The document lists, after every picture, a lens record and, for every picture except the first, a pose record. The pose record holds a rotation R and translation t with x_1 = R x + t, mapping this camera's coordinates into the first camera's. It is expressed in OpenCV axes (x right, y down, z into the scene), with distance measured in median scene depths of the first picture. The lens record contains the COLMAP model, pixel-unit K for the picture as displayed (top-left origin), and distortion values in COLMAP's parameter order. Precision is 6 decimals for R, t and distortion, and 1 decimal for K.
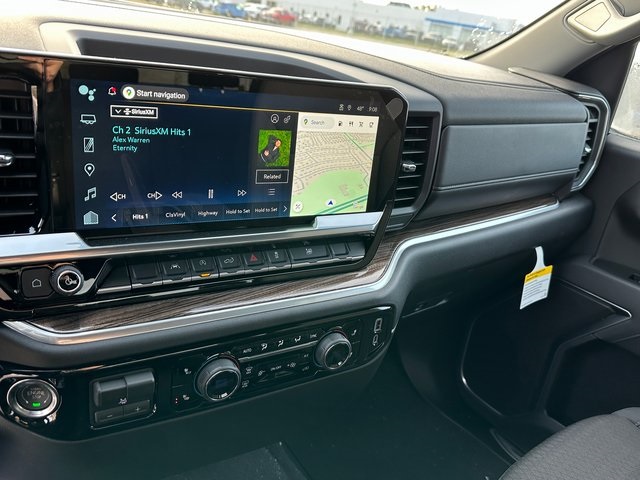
lens RADIAL K [[528.8, 0, 325.0], [0, 528.8, 239.4], [0, 0, 1]] dist [0.072802, -0.064644]
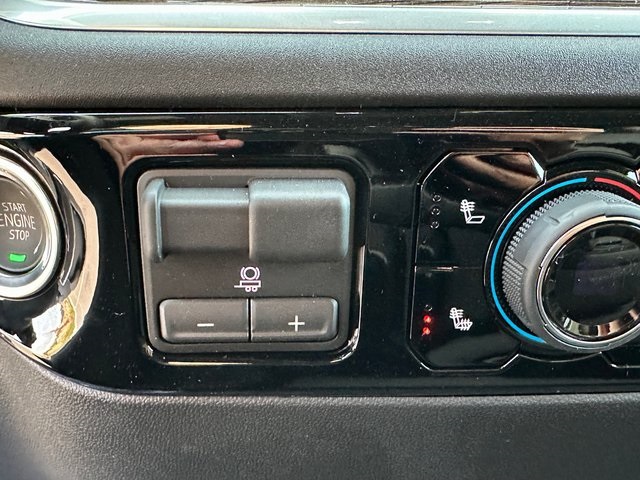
lens RADIAL K [[629.5, 0, 318.0], [0, 629.5, 235.8], [0, 0, 1]] dist [0.078180, 0.000000]
pose [[0.876720, 0.016935, -0.480703, -0.156279], [-0.065363, 0.994304, -0.084183, 0.267564], [0.476540, 0.105225, 0.872833, 0.627293]]
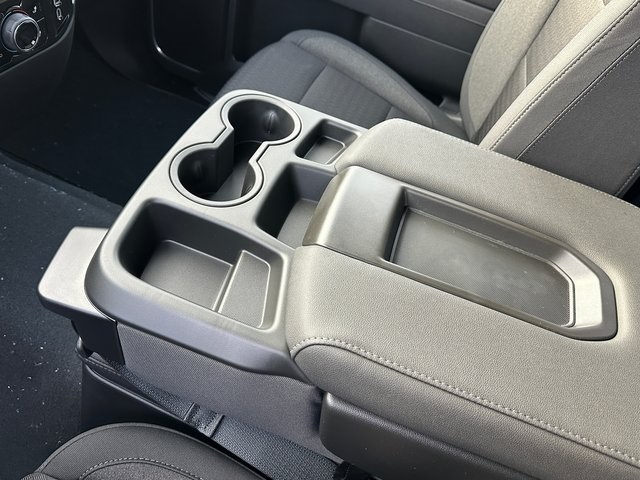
lens RADIAL K [[528.8, 0, 318.1], [0, 528.8, 240.8], [0, 0, 1]] dist [0.072802, -0.064644]
pose [[0.836866, -0.395393, 0.378575, -0.059761], [0.124315, 0.810783, 0.571994, 0.017647], [-0.533105, -0.431620, 0.727670, -0.227634]]
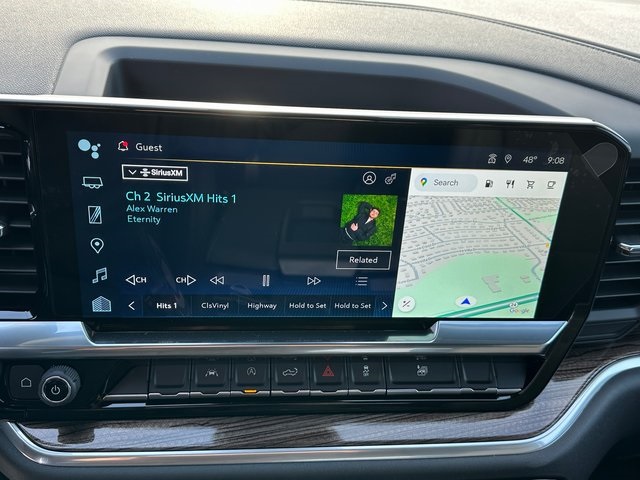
lens RADIAL K [[629.5, 0, 310.5], [0, 629.5, 231.4], [0, 0, 1]] dist [0.078180, 0.000000]
pose [[0.895222, 0.127456, -0.427004, 0.171064], [-0.107497, 0.991693, 0.070640, -0.202939], [0.432460, -0.017337, 0.901486, 0.268654]]
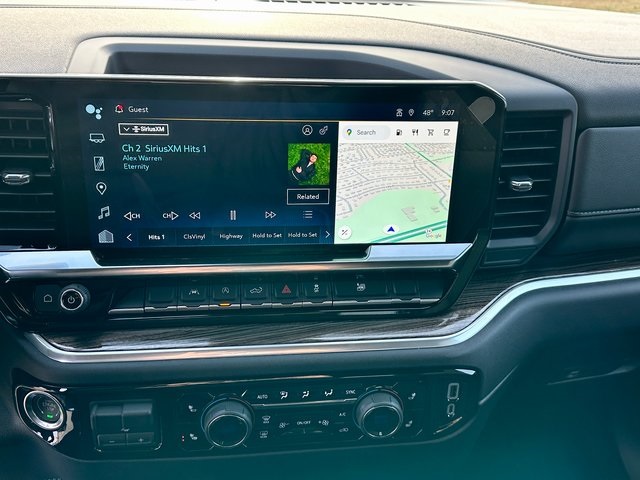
lens RADIAL K [[629.5, 0, 318.4], [0, 629.5, 233.1], [0, 0, 1]] dist [0.078180, 0.000000]
pose [[0.900154, 0.060066, -0.431410, 0.356438], [-0.066476, 0.997788, 0.000220, -0.061888], [0.430469, 0.028480, 0.902156, 0.096437]]
